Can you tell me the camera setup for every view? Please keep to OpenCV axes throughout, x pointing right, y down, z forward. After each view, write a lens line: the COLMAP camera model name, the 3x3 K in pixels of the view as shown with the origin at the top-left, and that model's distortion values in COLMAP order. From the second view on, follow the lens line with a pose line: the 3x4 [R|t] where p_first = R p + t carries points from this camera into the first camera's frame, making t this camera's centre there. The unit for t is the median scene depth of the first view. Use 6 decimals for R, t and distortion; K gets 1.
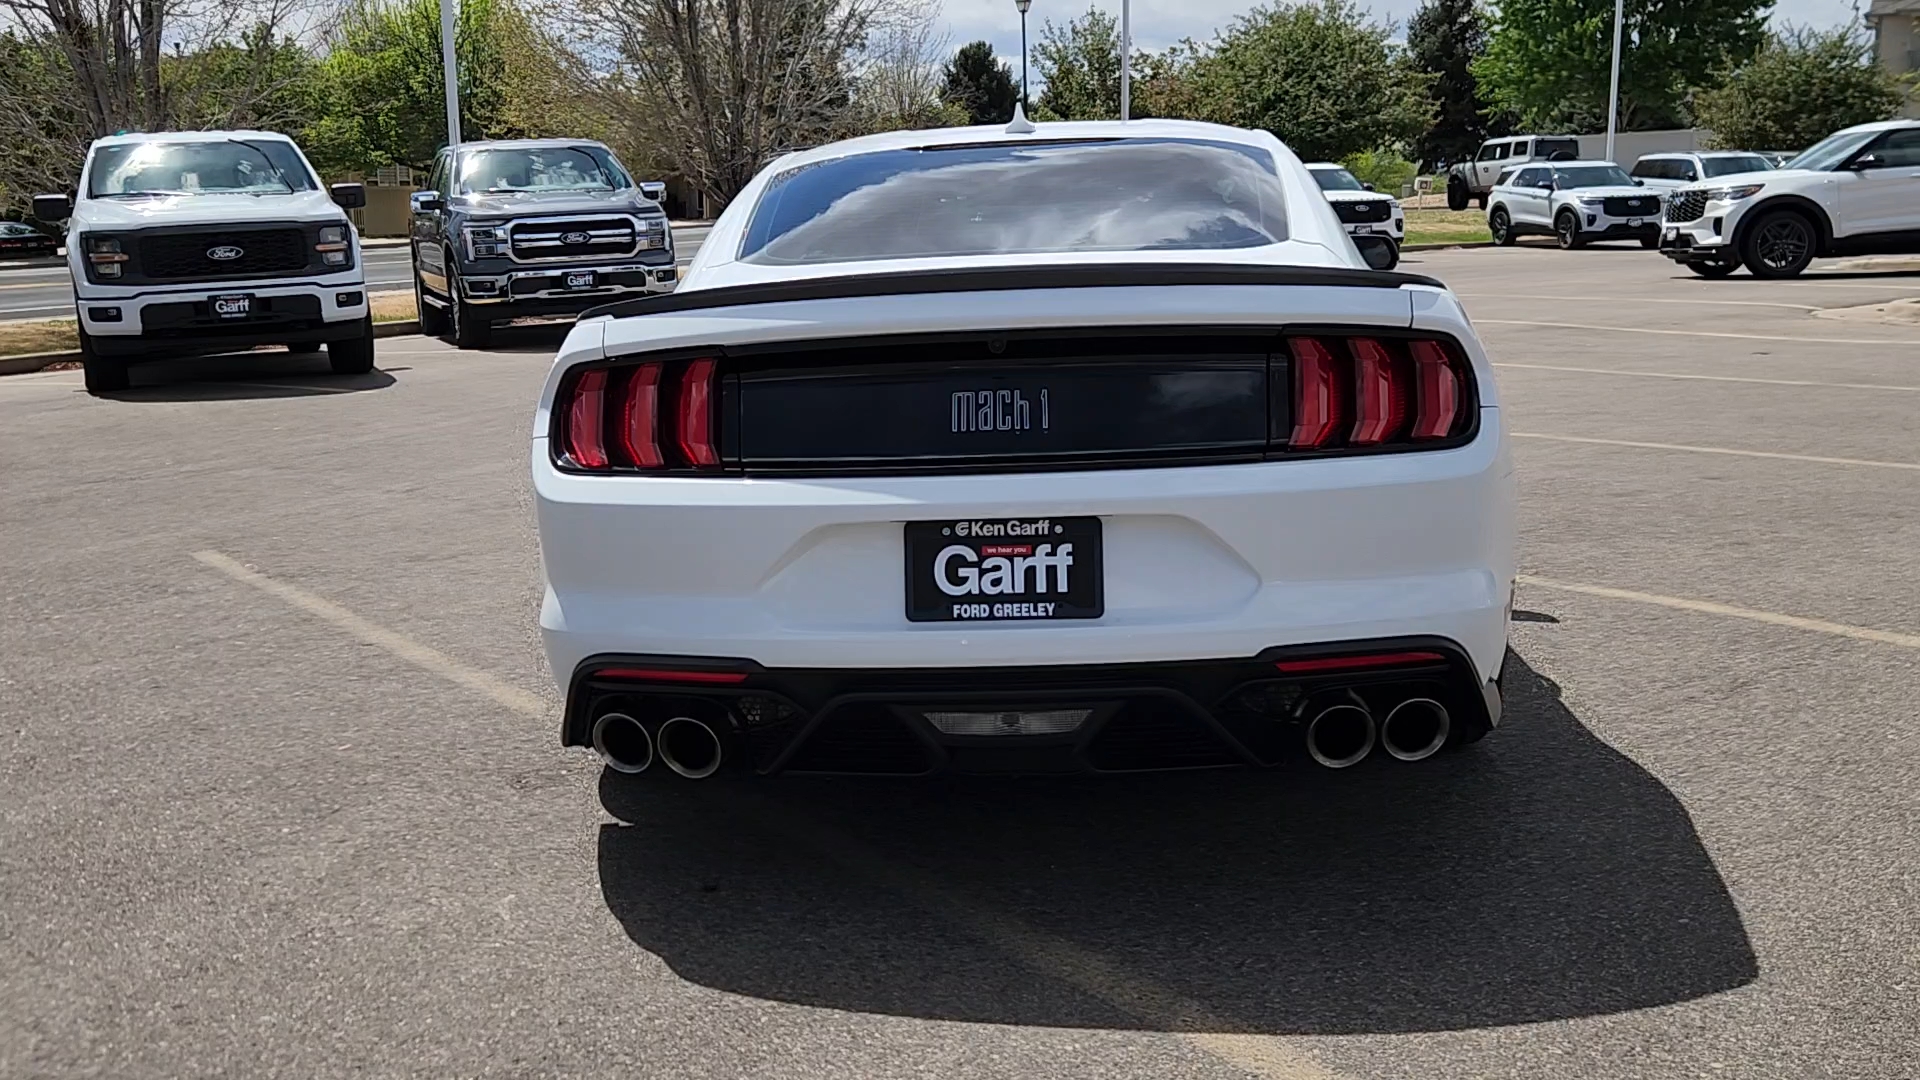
lens RADIAL K [[1851.8, 0, 939.5], [0, 1851.8, 541.3], [0, 0, 1]] dist [0.025889, 0.000000]
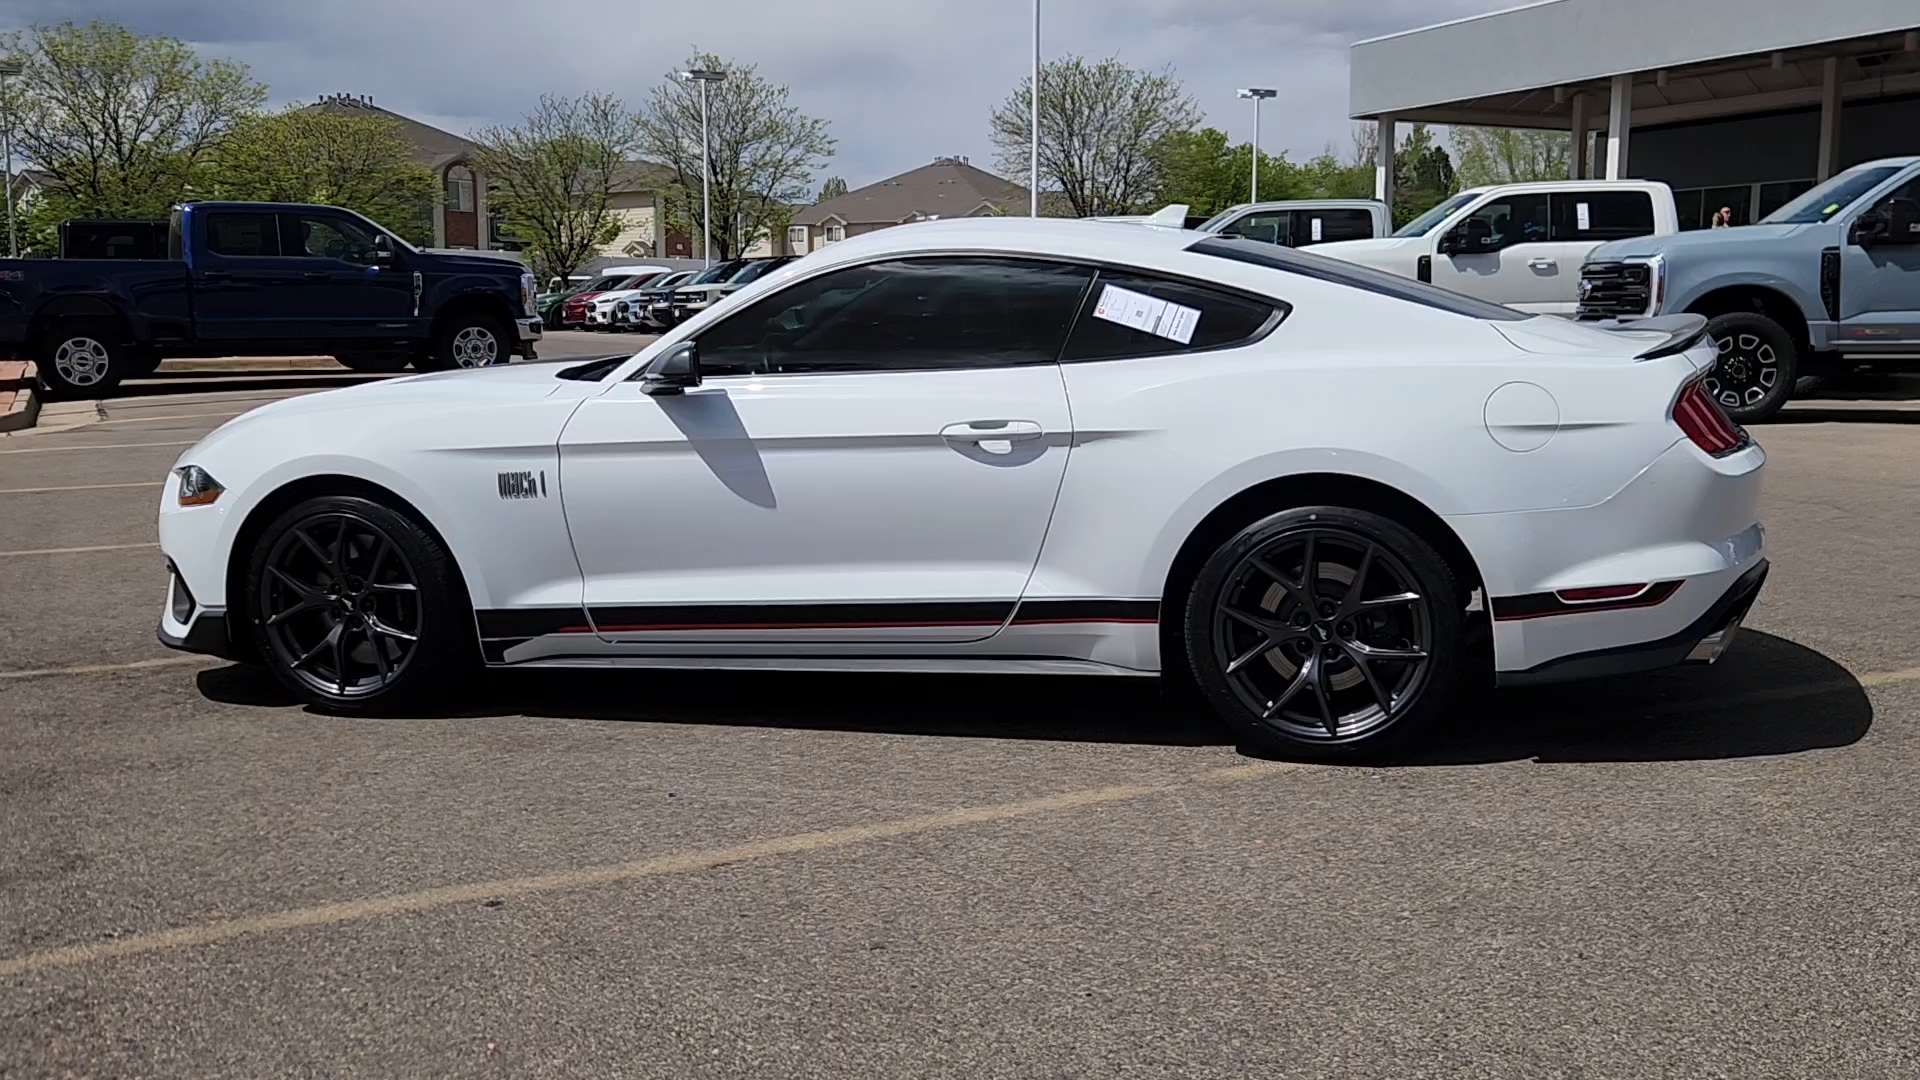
lens RADIAL K [[1851.8, 0, 943.6], [0, 1851.8, 546.5], [0, 0, 1]] dist [0.025889, 0.000000]
pose [[0.182059, -0.110393, 0.977071, -1.637622], [0.177836, 0.980988, 0.077699, -0.178861], [-0.967072, 0.159613, 0.198230, 1.244362]]
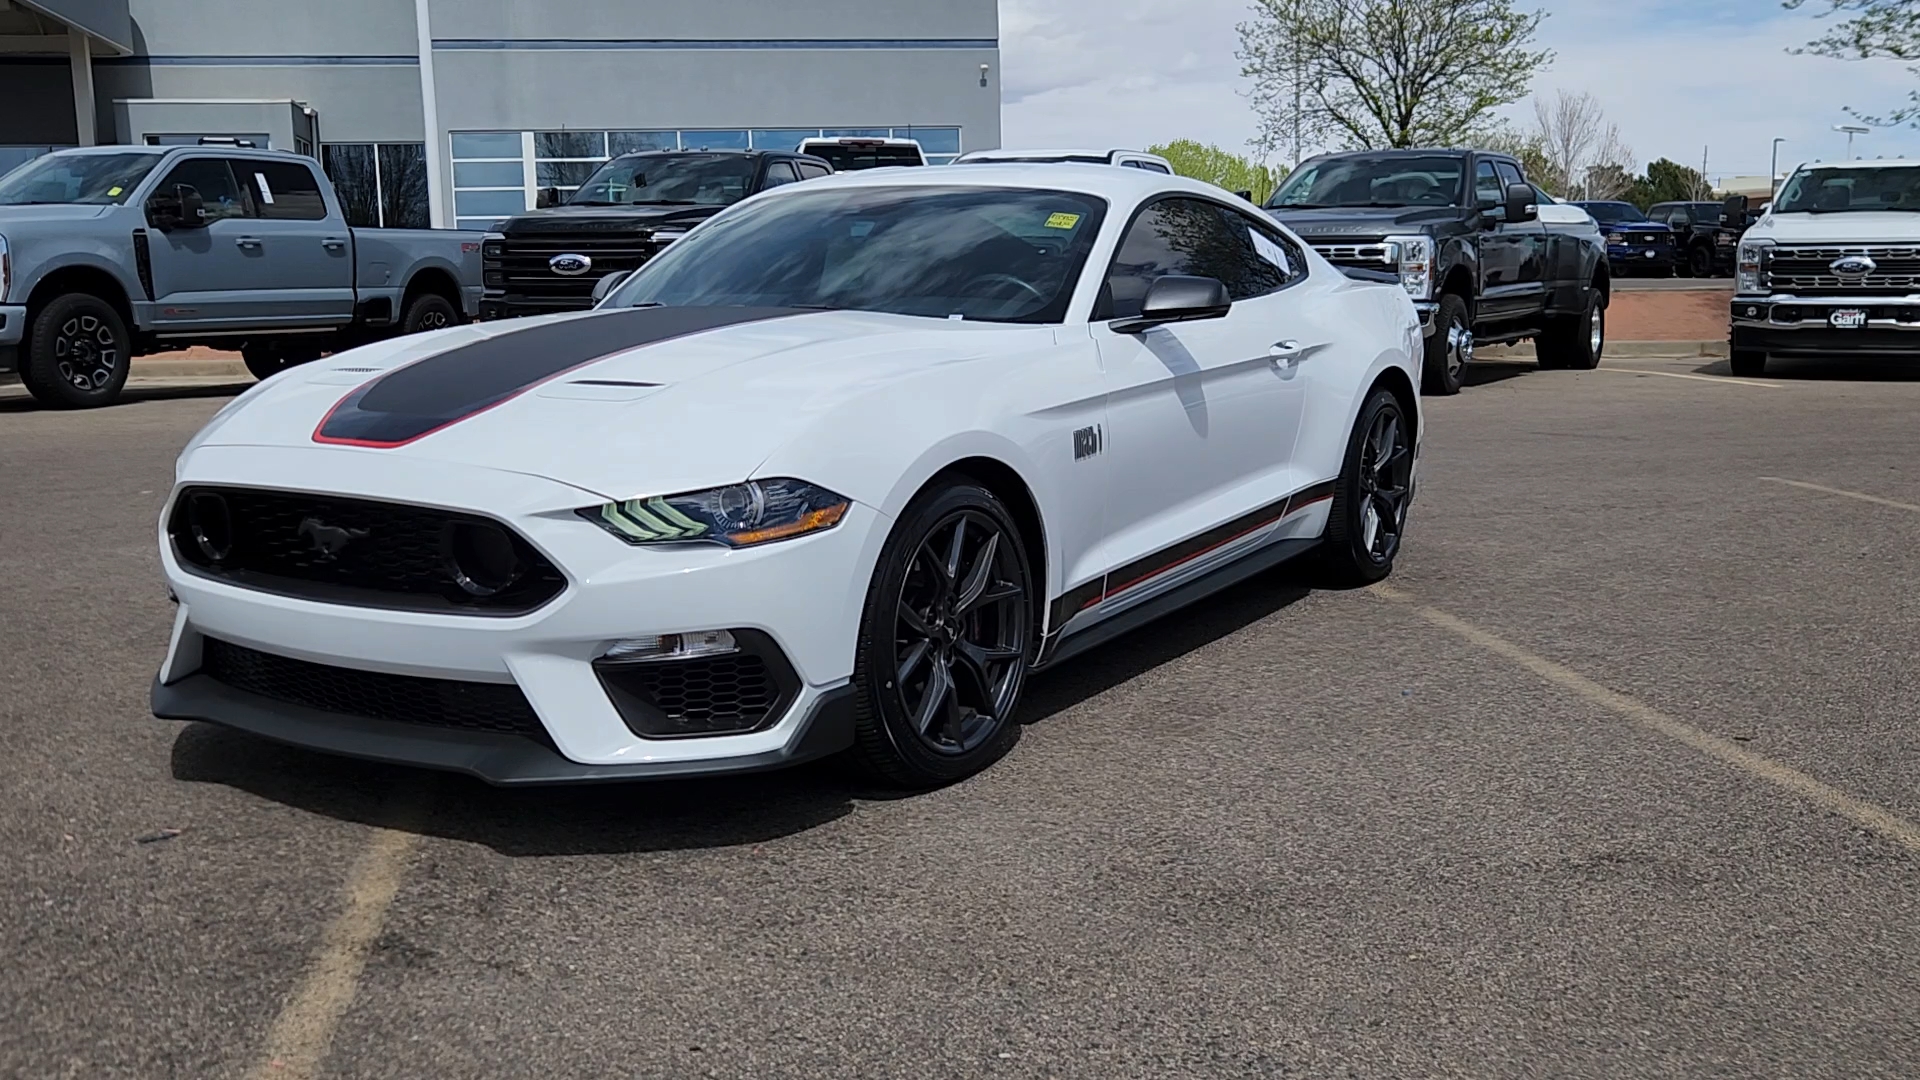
lens RADIAL K [[1851.8, 0, 947.8], [0, 1851.8, 541.5], [0, 0, 1]] dist [0.025889, 0.000000]
pose [[-0.891524, -0.030565, 0.451942, -0.693489], [0.113068, 0.951123, 0.287368, -0.500454], [-0.438636, 0.307295, -0.844493, 3.086055]]
